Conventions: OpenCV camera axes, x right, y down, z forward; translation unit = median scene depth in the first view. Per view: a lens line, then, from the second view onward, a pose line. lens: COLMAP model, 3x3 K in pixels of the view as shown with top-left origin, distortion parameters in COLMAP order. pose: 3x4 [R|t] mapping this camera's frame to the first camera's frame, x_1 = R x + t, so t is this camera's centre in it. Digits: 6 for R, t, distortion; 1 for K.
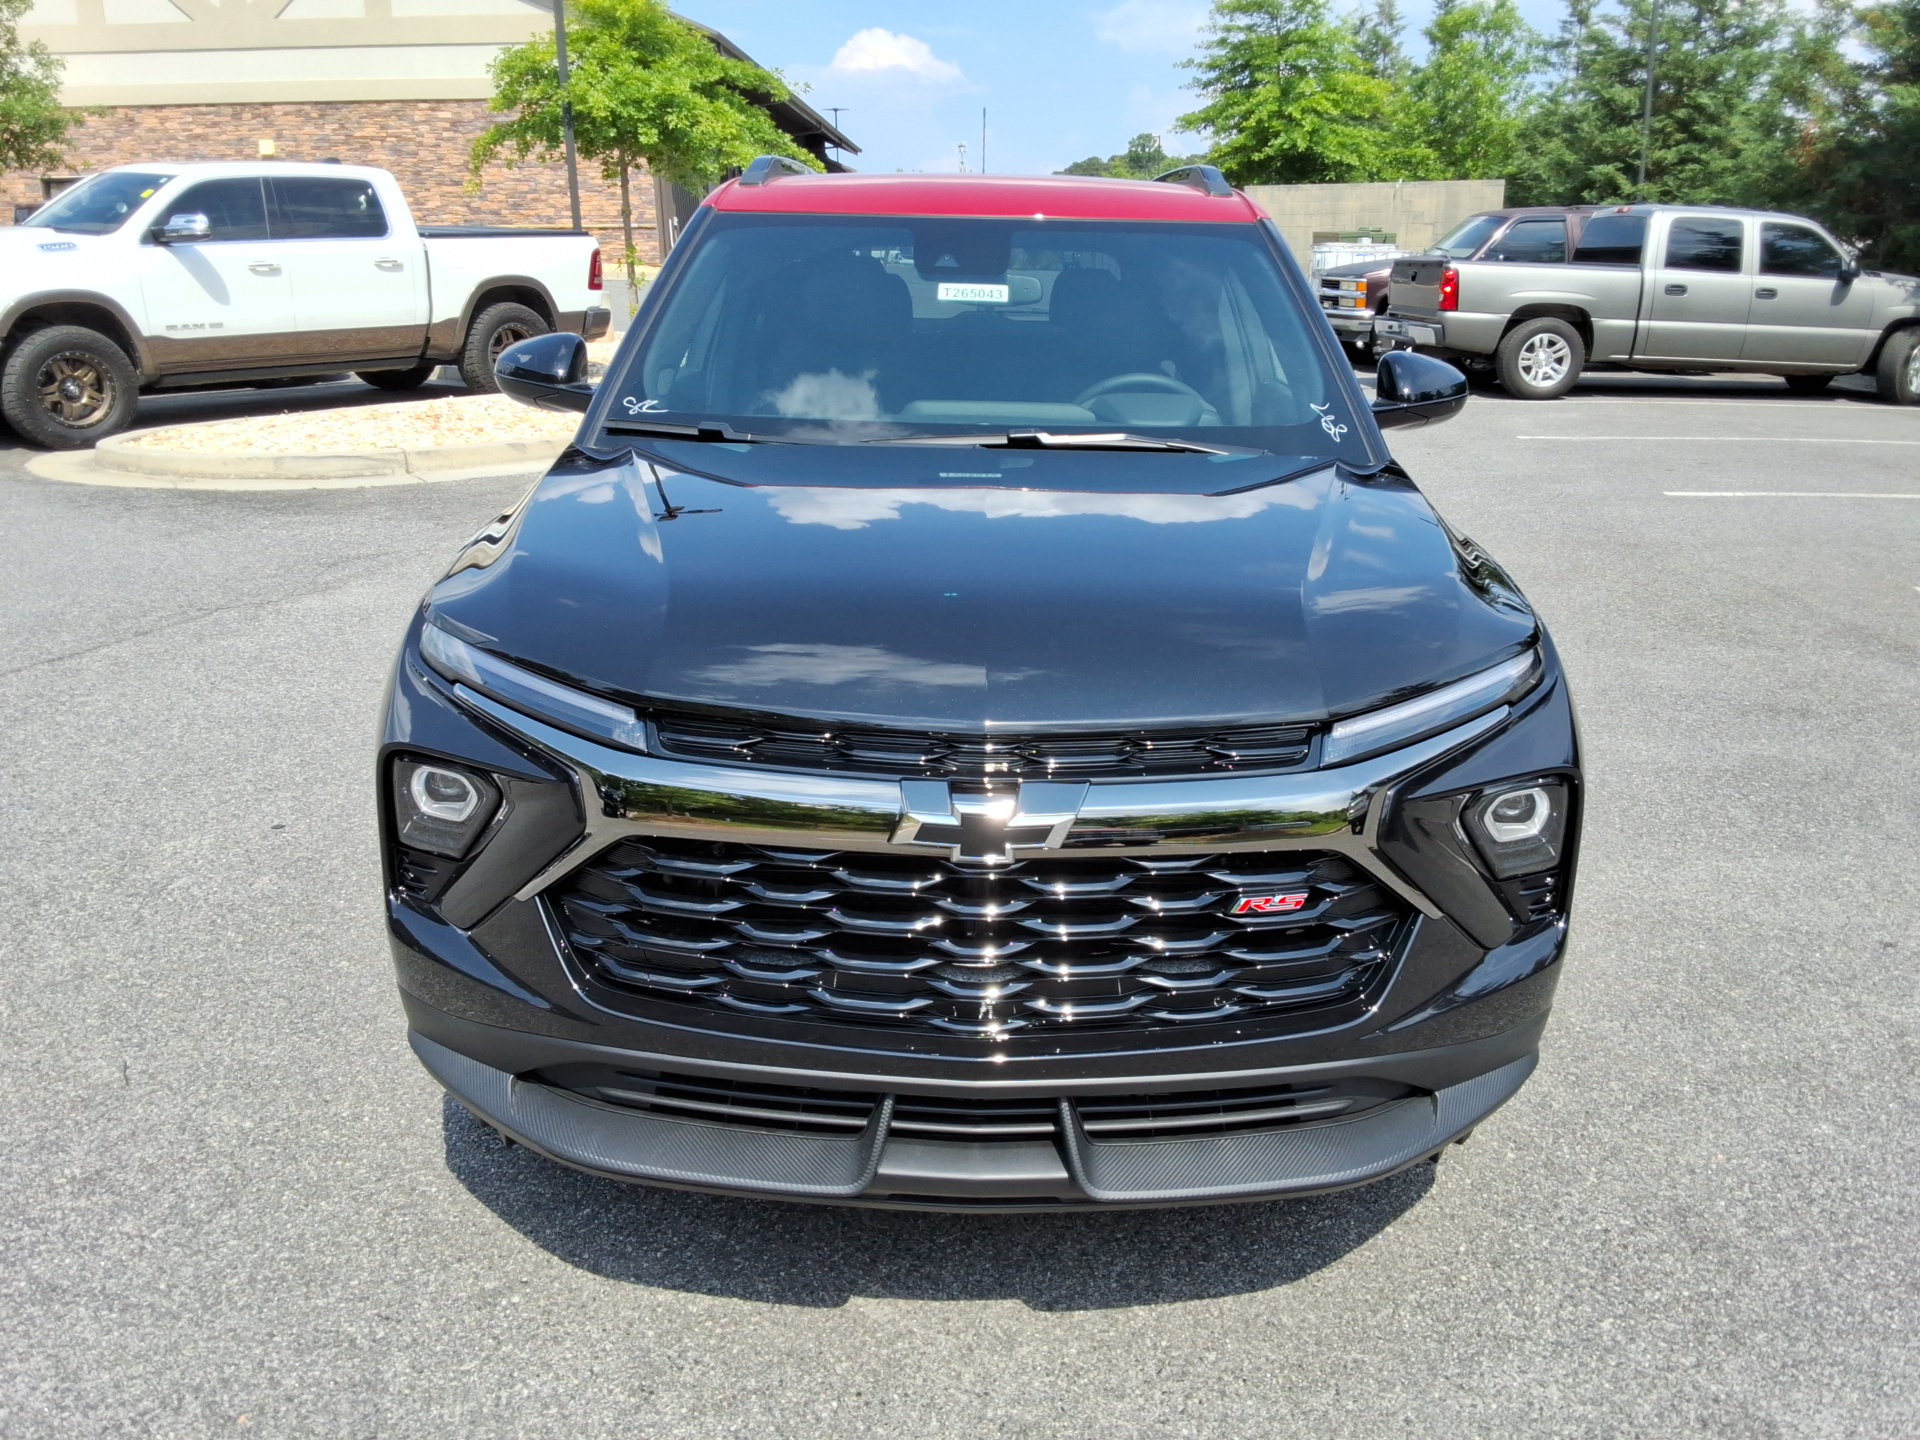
lens RADIAL K [[1557.5, 0, 958.8], [0, 1557.5, 702.2], [0, 0, 1]] dist [0.049375, -0.074434]
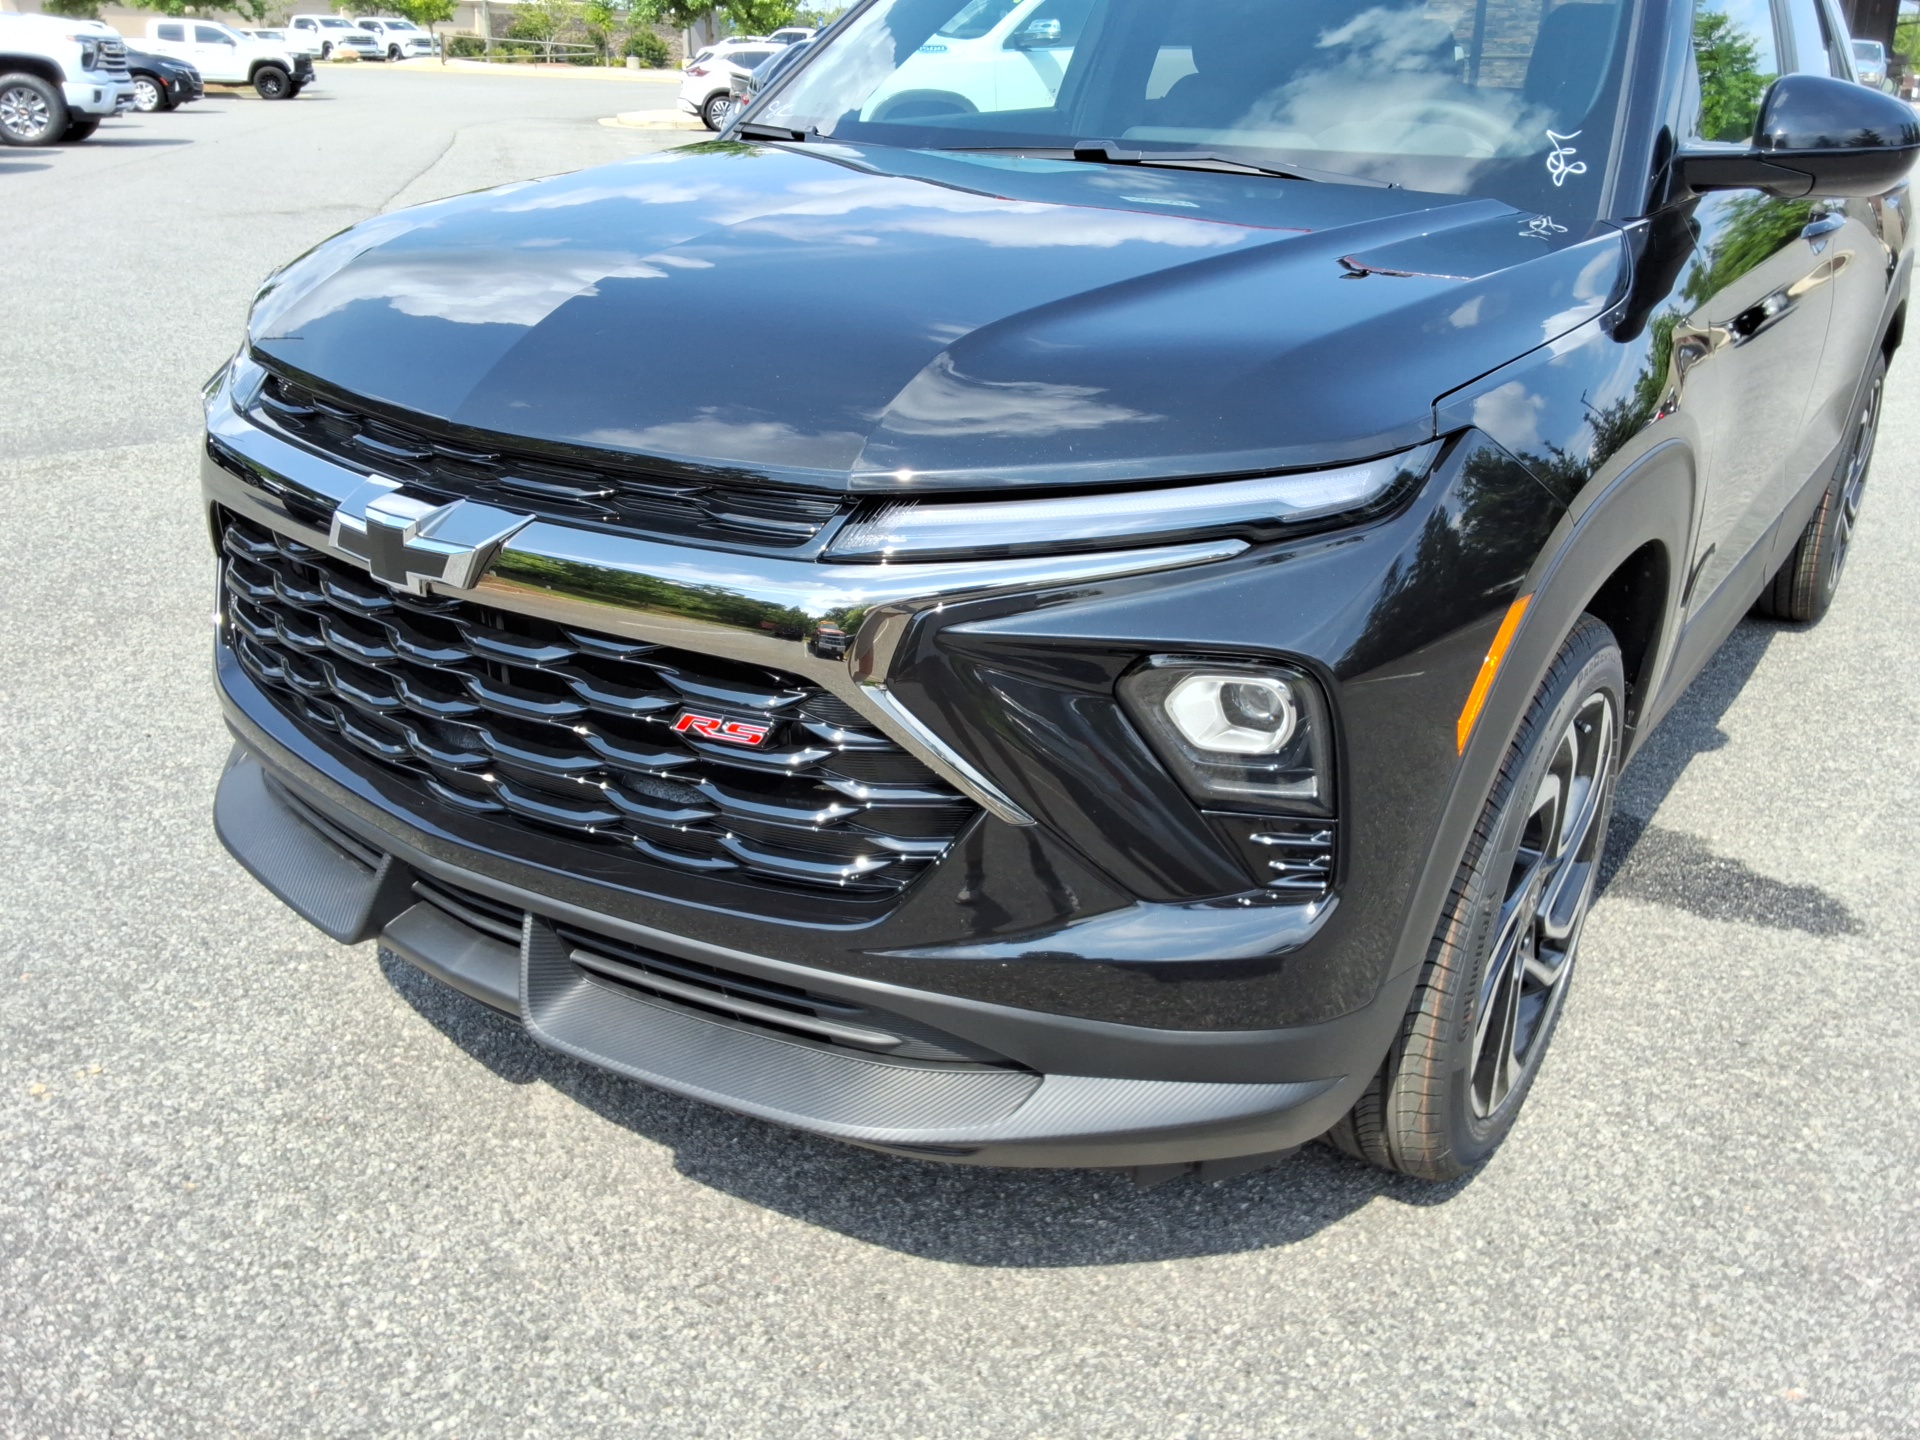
lens RADIAL K [[1557.5, 0, 964.3], [0, 1557.5, 711.3], [0, 0, 1]] dist [0.049375, -0.074434]
pose [[0.831213, 0.227967, -0.507066, 0.554636], [-0.179381, 0.973257, 0.143506, -0.003983], [0.526220, -0.028326, 0.849877, 0.366413]]
